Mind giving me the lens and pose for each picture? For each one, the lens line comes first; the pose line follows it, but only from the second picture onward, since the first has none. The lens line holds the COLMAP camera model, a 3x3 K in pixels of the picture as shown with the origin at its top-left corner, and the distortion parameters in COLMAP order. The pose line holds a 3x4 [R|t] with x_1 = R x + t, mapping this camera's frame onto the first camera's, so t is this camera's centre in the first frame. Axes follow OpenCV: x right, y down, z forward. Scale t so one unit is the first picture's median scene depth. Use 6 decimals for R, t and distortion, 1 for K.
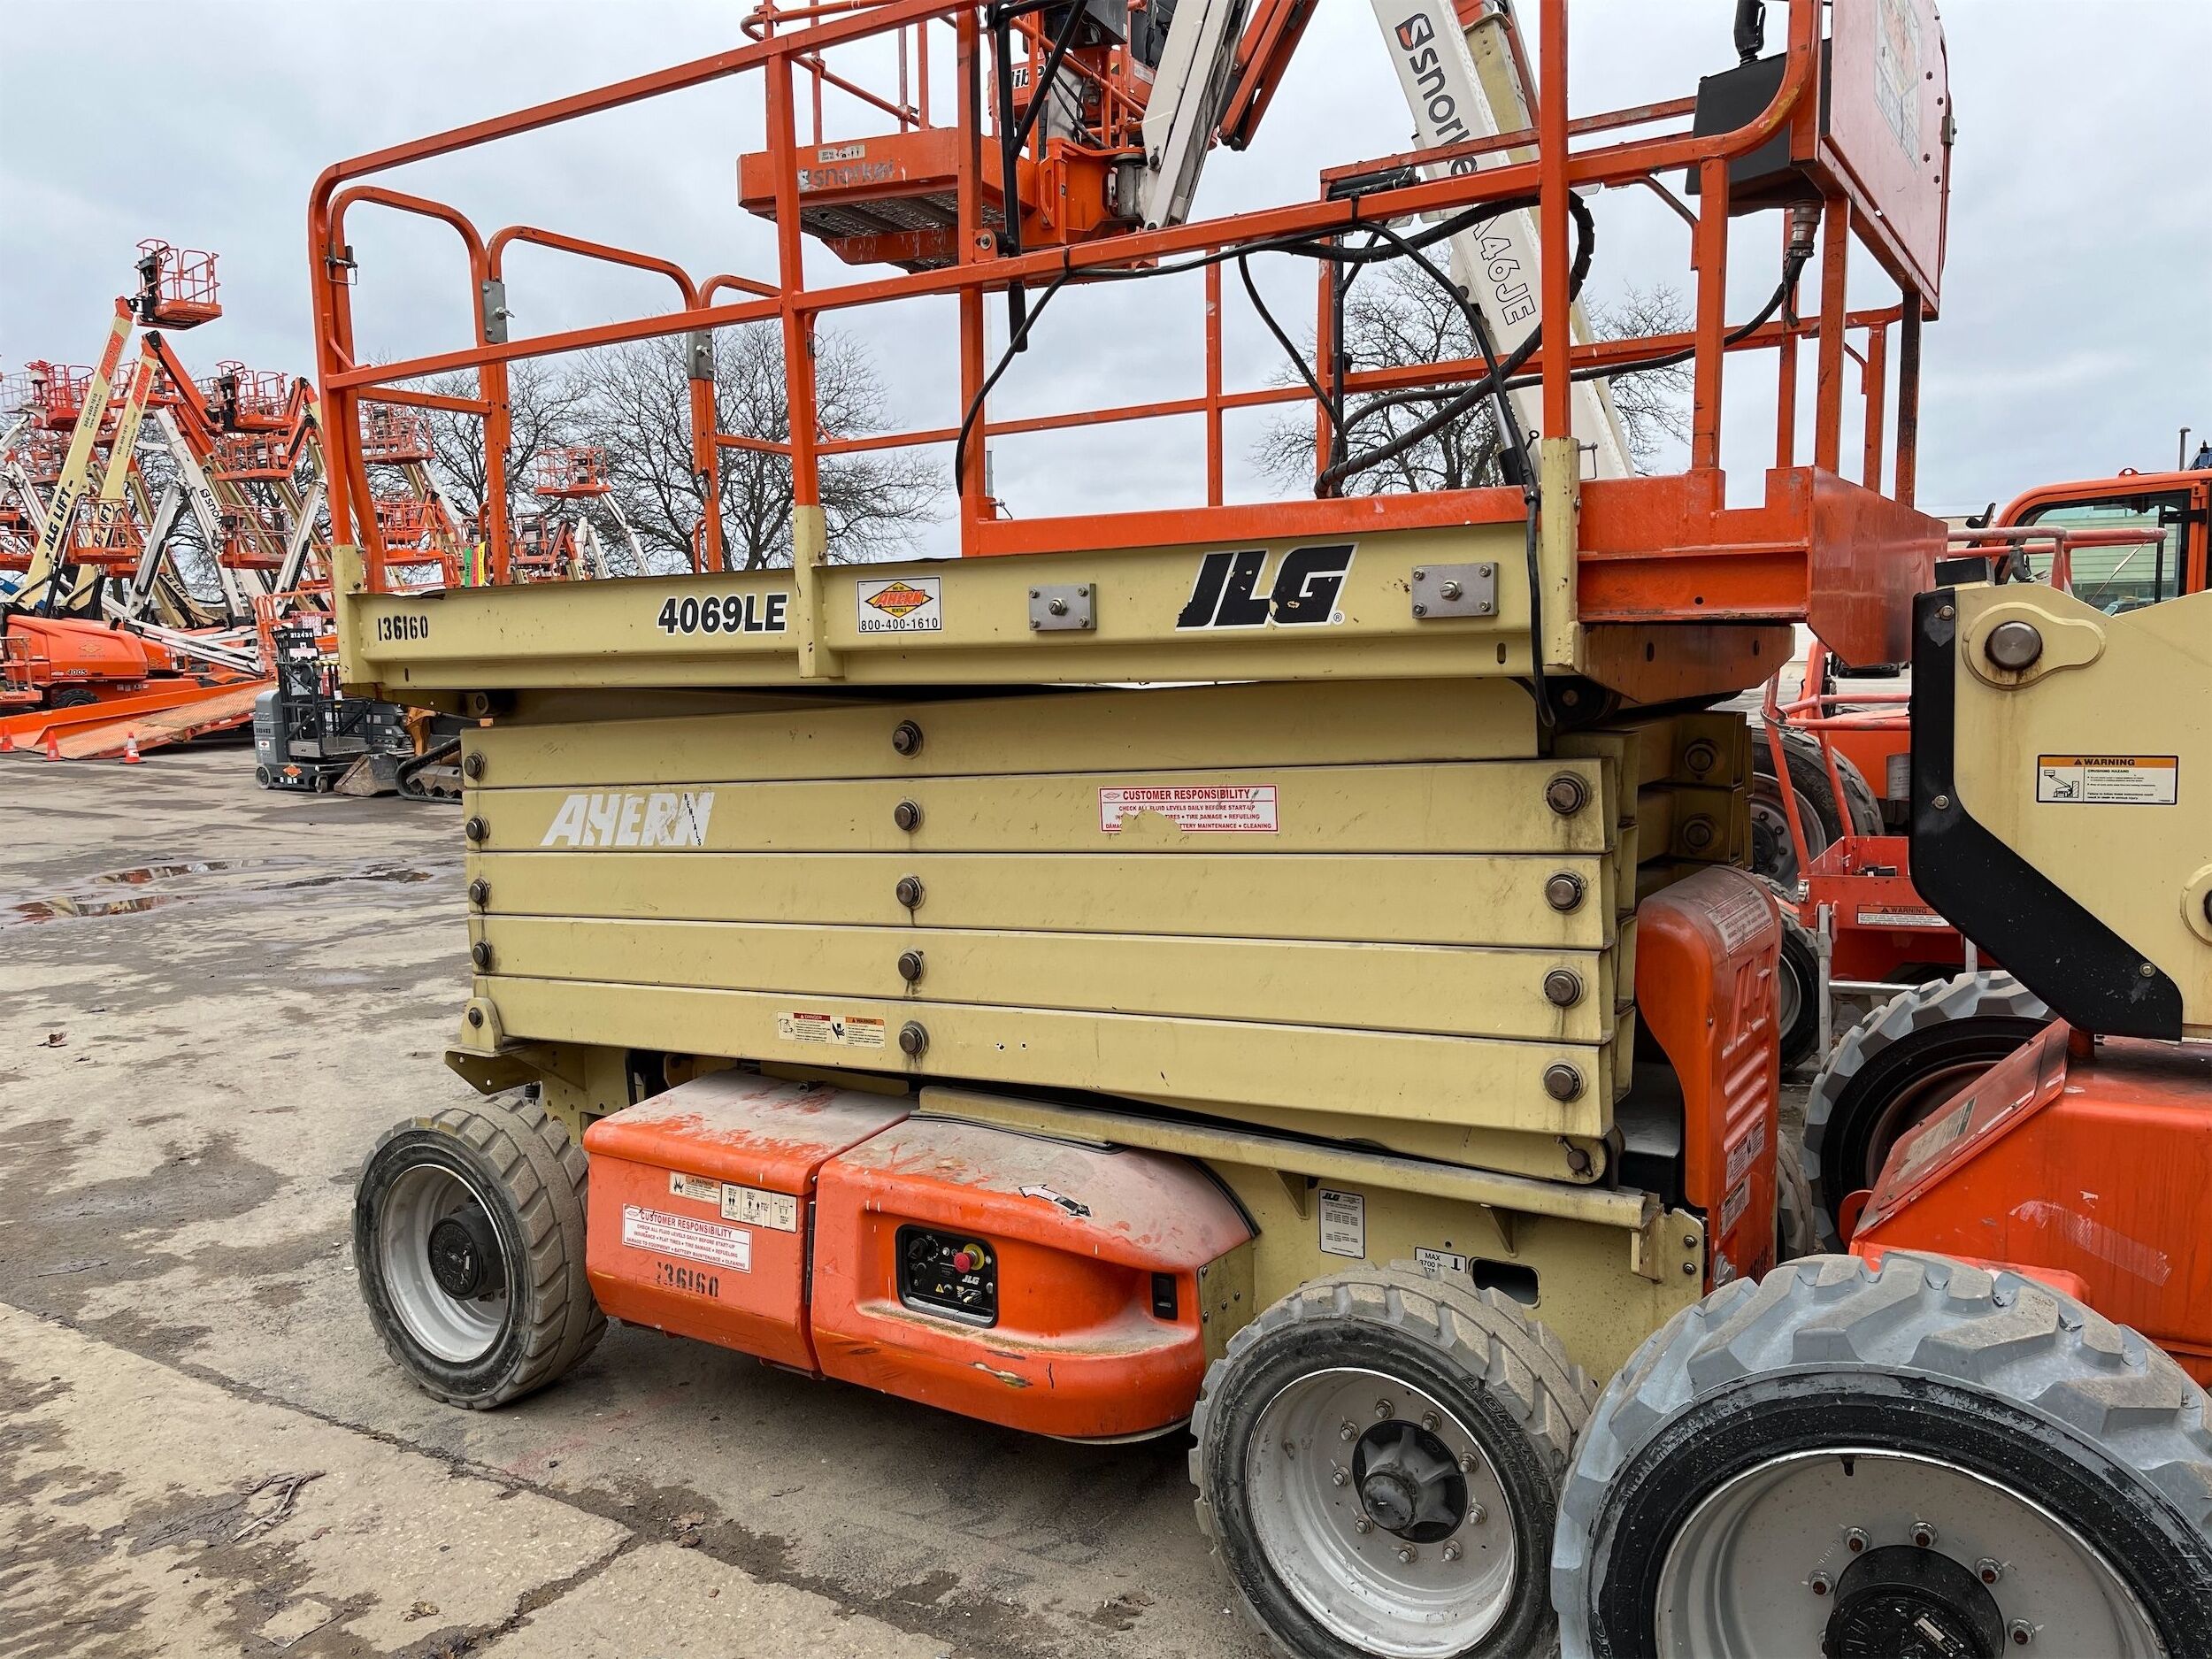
lens RADIAL K [[1663.4, 0, 1081.8], [0, 1663.4, 821.2], [0, 0, 1]] dist [0.089923, 0.000600]
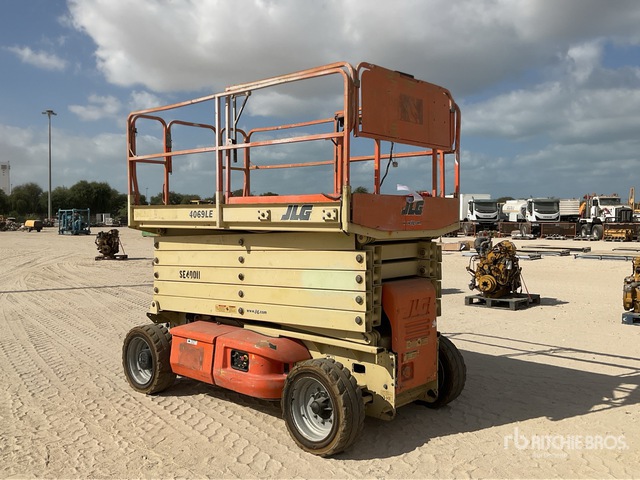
lens RADIAL K [[577.5, 0, 320.0], [0, 577.5, 240.0], [0, 0, 1]] dist [0.118982, -0.000501]
pose [[0.987317, 0.034816, -0.154894, 0.352123], [-0.044842, 0.997086, -0.061713, 0.031659], [0.152294, 0.067876, 0.986002, -0.508673]]
